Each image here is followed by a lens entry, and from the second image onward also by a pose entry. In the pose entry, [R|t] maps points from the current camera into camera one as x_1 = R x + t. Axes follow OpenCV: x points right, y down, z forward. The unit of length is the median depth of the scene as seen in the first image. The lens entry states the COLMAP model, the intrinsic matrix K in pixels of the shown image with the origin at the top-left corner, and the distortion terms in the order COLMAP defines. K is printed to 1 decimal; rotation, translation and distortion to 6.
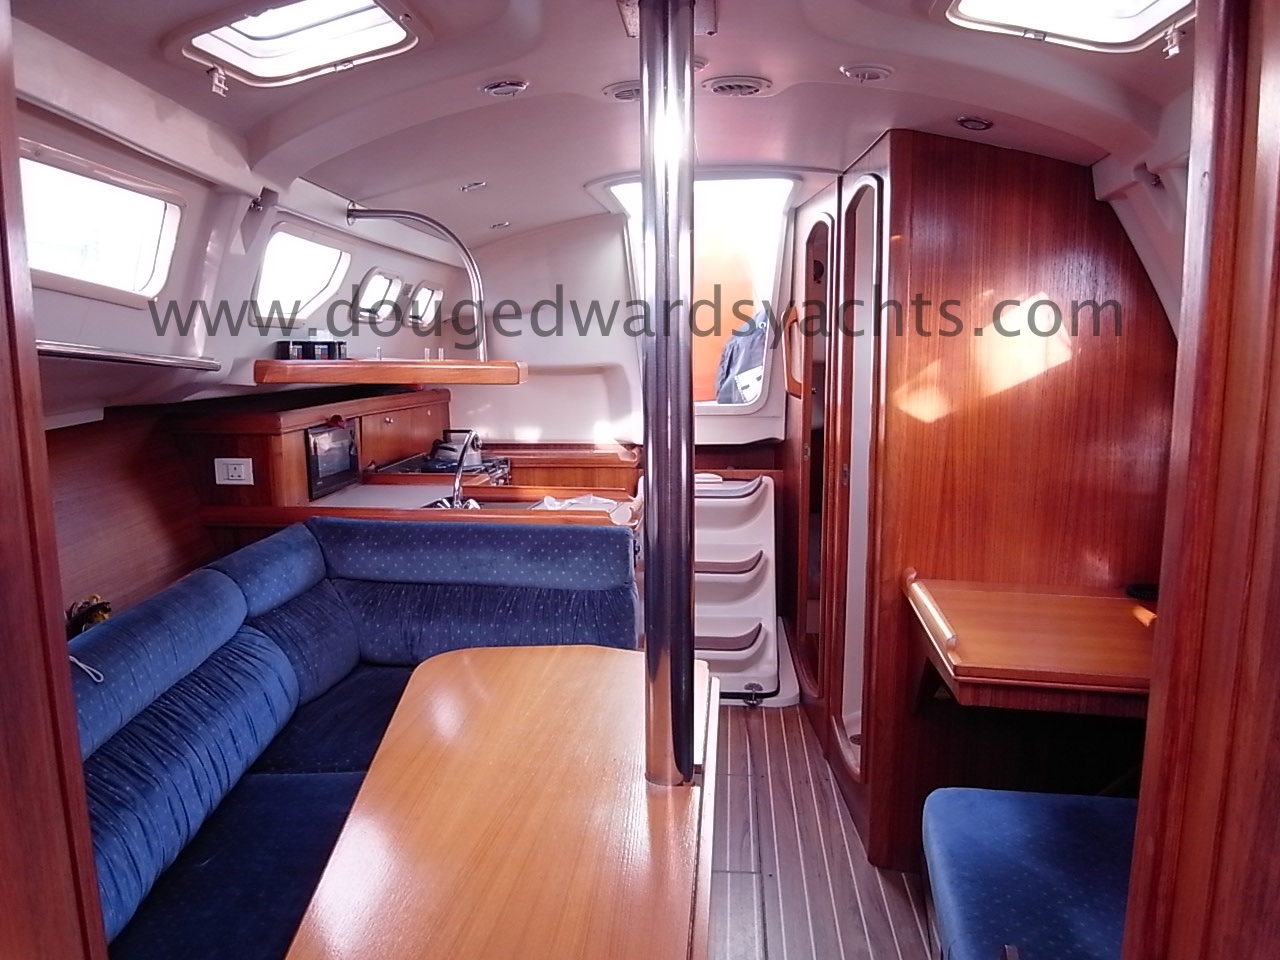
lens RADIAL K [[903.0, 0, 630.6], [0, 903.0, 484.7], [0, 0, 1]] dist [-0.049807, -0.008751]
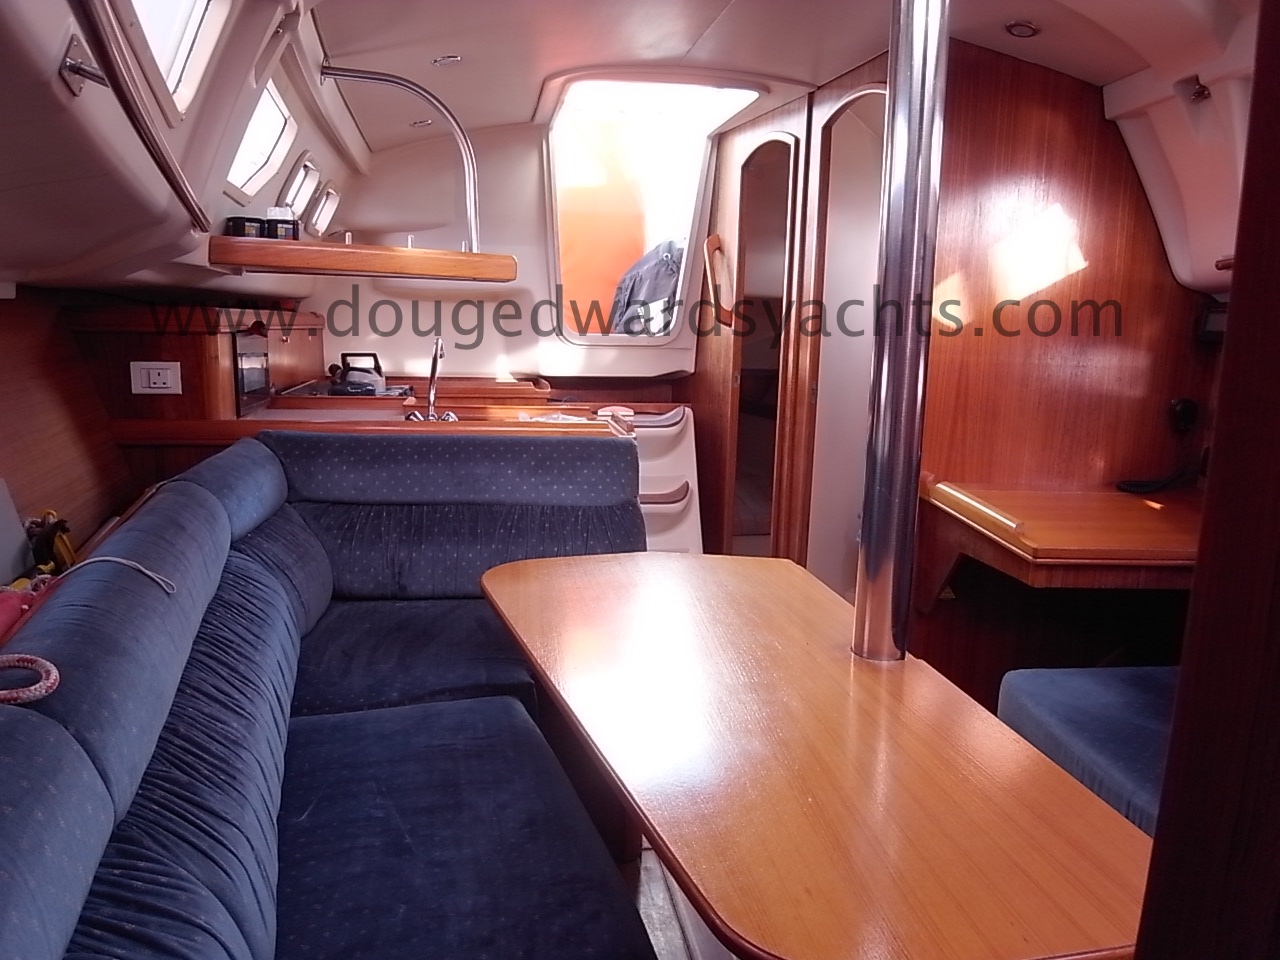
lens RADIAL K [[903.0, 0, 630.6], [0, 903.0, 484.7], [0, 0, 1]] dist [-0.049807, -0.008751]
pose [[0.963976, -0.015917, 0.265513, -0.277818], [0.007737, 0.999464, 0.031825, 0.070869], [-0.265878, -0.028624, 0.963582, 0.102058]]
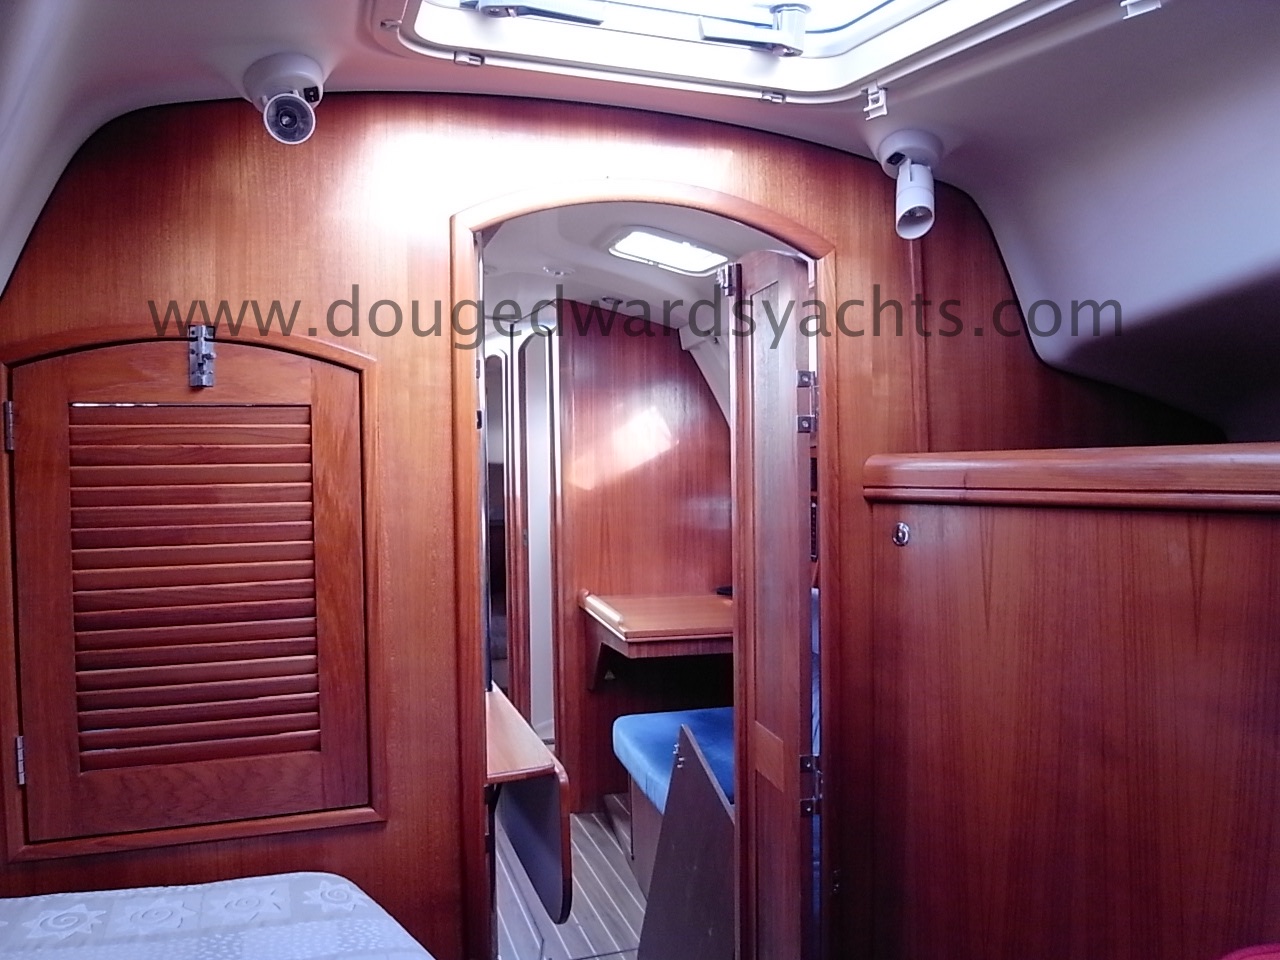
lens RADIAL K [[903.0, 0, 630.6], [0, 903.0, 484.7], [0, 0, 1]] dist [-0.049807, -0.008751]
pose [[0.907581, -0.011521, 0.419719, -0.229925], [0.068815, 0.990188, -0.121622, 0.106129], [-0.414200, 0.139265, 0.899469, -0.370833]]
